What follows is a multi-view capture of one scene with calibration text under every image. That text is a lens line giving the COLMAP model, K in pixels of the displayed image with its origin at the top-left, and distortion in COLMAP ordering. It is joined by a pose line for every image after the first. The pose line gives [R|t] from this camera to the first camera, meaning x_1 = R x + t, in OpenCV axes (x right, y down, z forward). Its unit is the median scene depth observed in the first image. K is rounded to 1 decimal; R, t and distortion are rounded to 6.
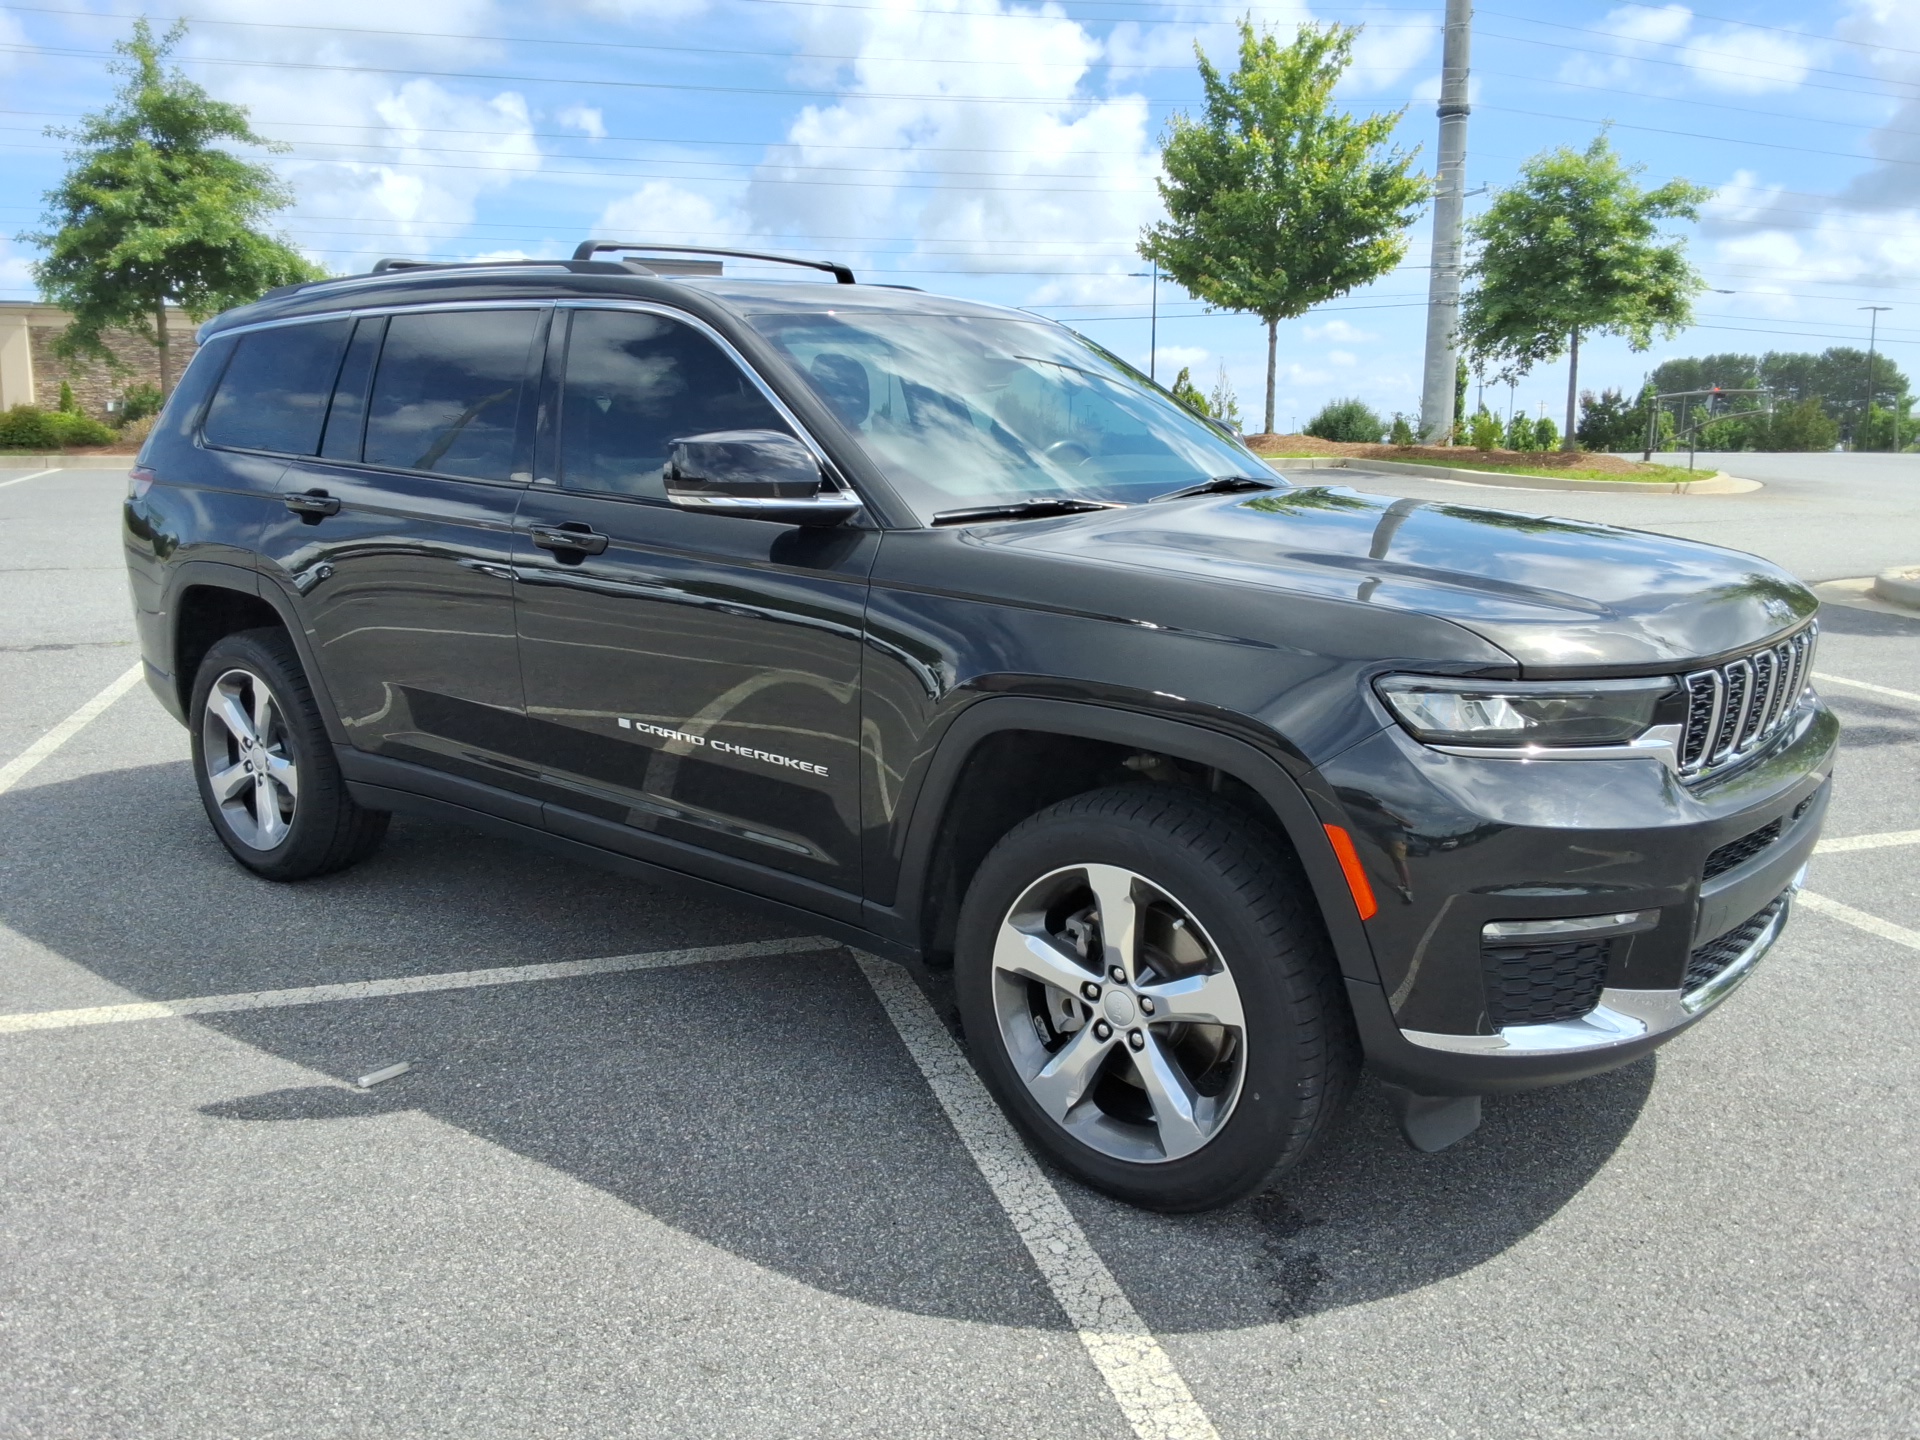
lens RADIAL K [[1548.5, 0, 976.0], [0, 1548.5, 699.3], [0, 0, 1]] dist [0.130754, -0.217416]
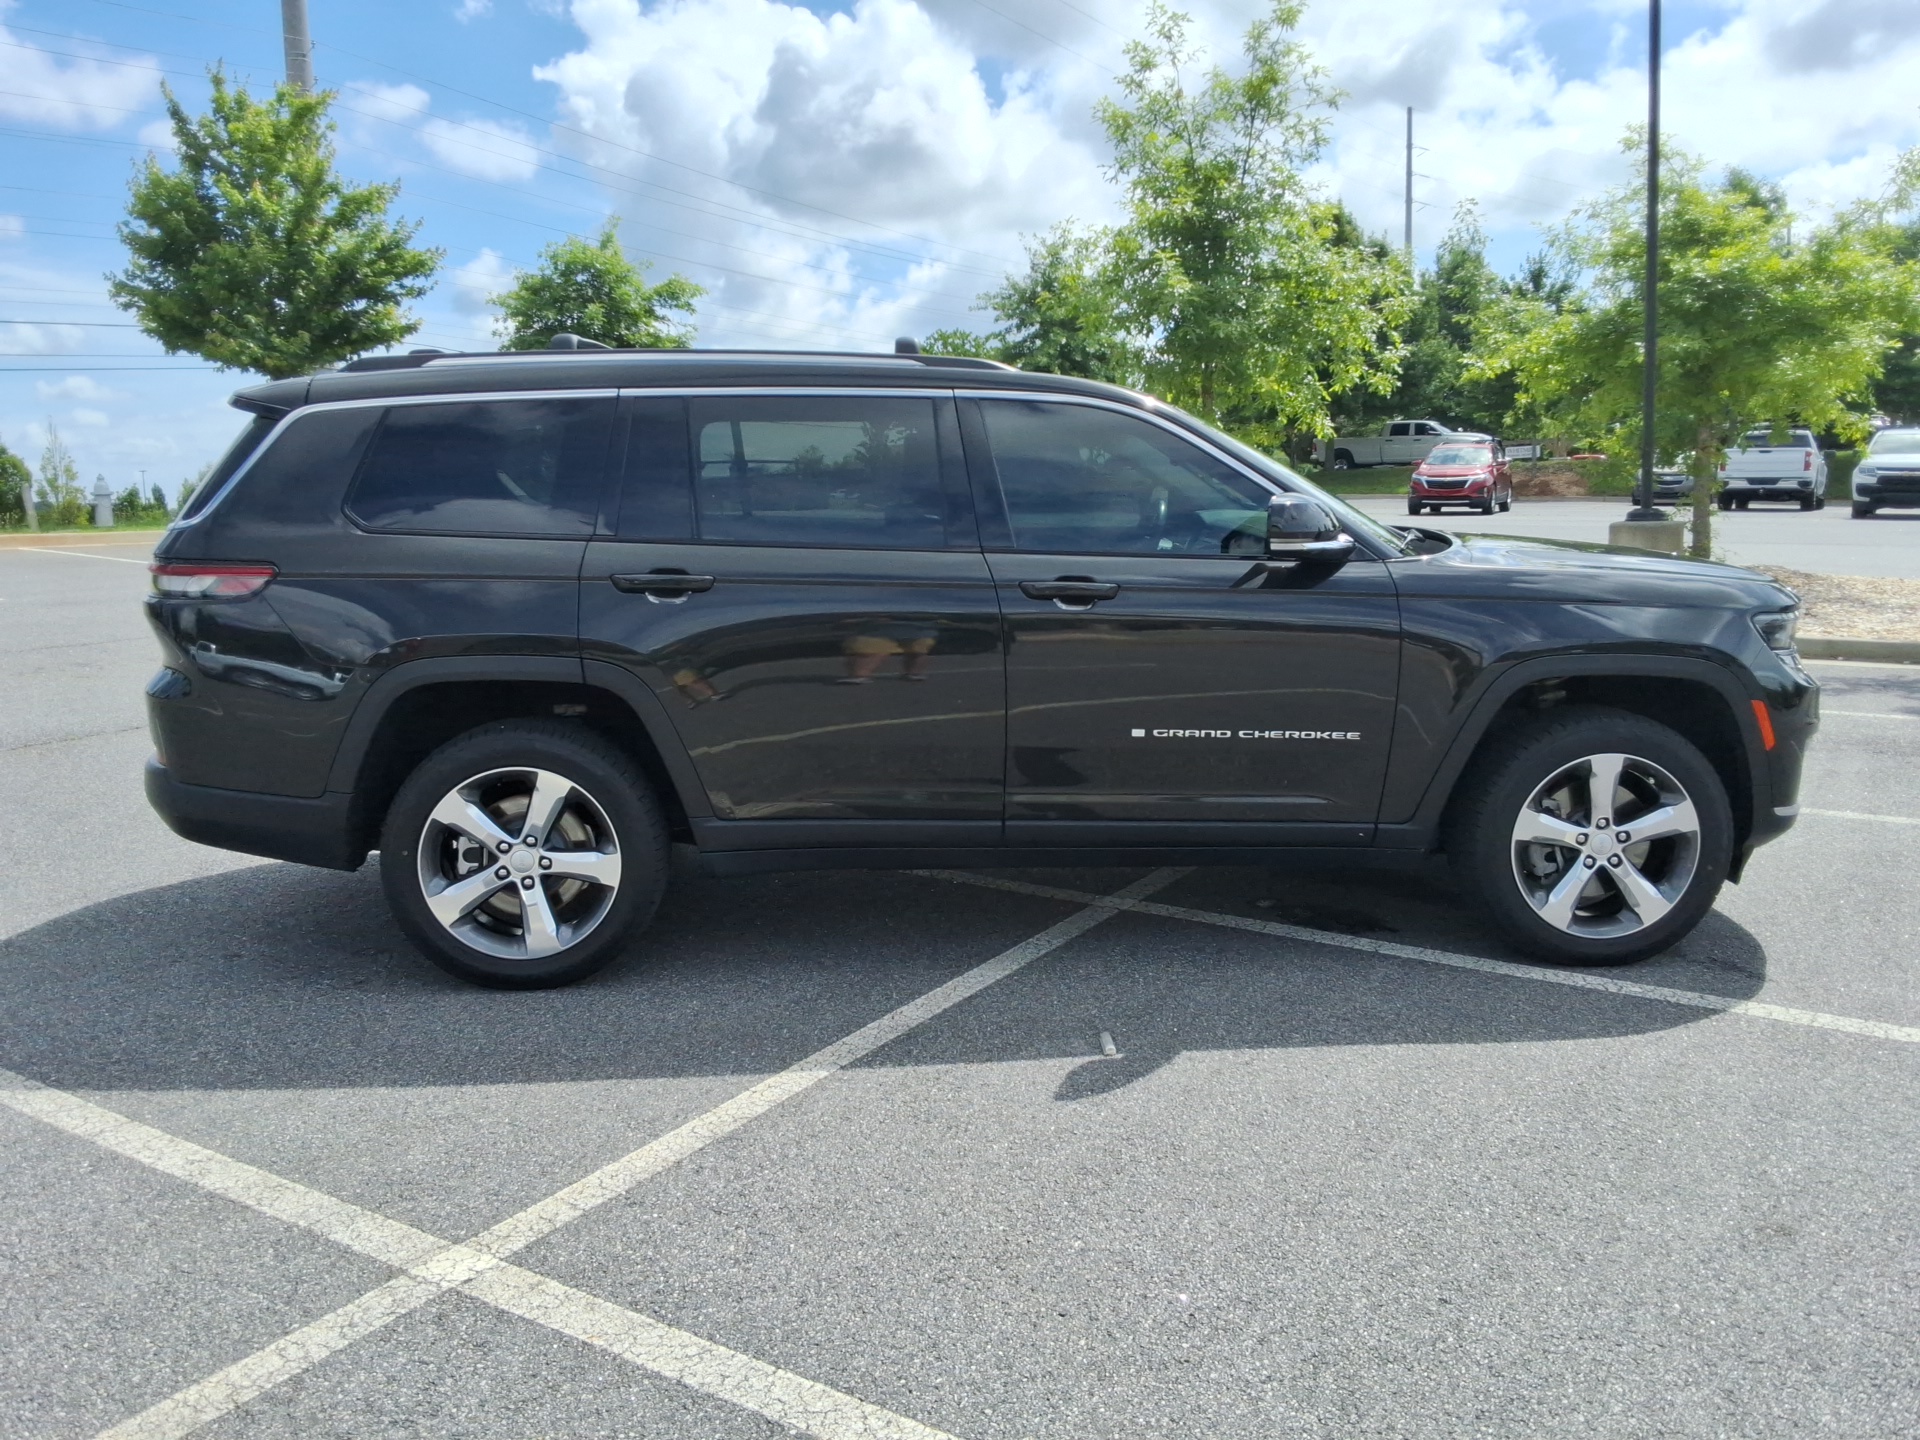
lens RADIAL K [[1548.5, 0, 976.0], [0, 1548.5, 699.3], [0, 0, 1]] dist [0.130754, -0.217416]
pose [[0.742436, -0.106447, 0.661406, -0.178508], [0.132832, 0.991084, 0.010400, -0.006432], [-0.656616, 0.080134, 0.749956, 0.024786]]
